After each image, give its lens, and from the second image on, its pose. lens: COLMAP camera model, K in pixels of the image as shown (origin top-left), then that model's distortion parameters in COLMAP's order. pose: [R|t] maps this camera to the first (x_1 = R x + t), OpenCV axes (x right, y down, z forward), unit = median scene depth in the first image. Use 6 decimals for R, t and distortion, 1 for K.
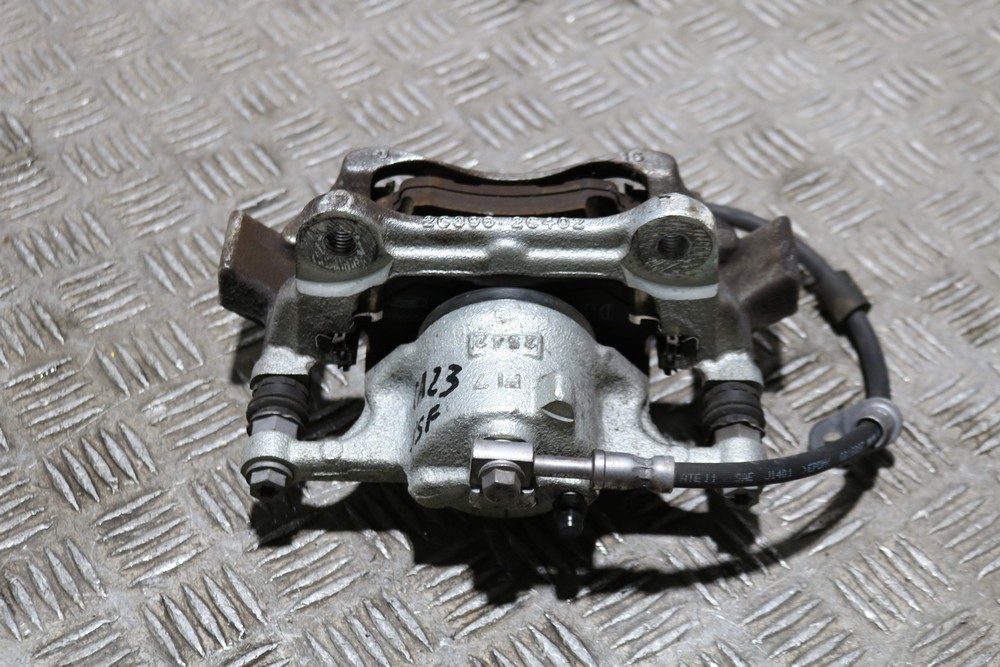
lens RADIAL K [[1553.8, 0, 502.6], [0, 1553.8, 329.2], [0, 0, 1]] dist [-0.029159, 0.000000]
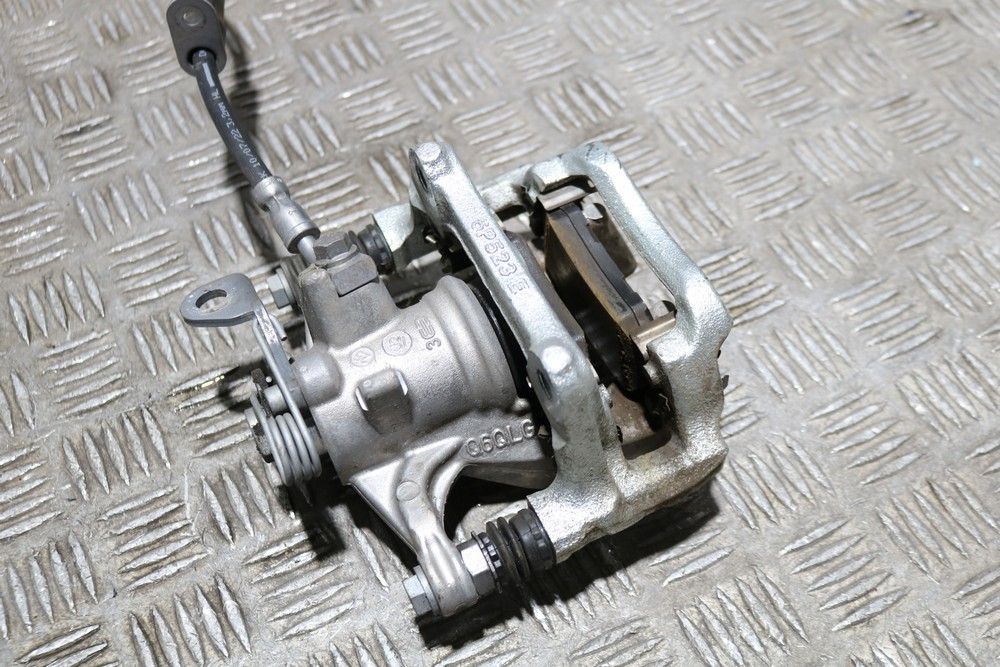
lens RADIAL K [[1173.1, 0, 490.3], [0, 1173.1, 326.8], [0, 0, 1]] dist [-0.071060, 0.000000]
pose [[0.991011, 0.080045, -0.107189, 0.225995], [-0.066965, 0.990450, 0.120514, -0.064713], [0.115812, -0.112253, 0.986908, 0.250534]]
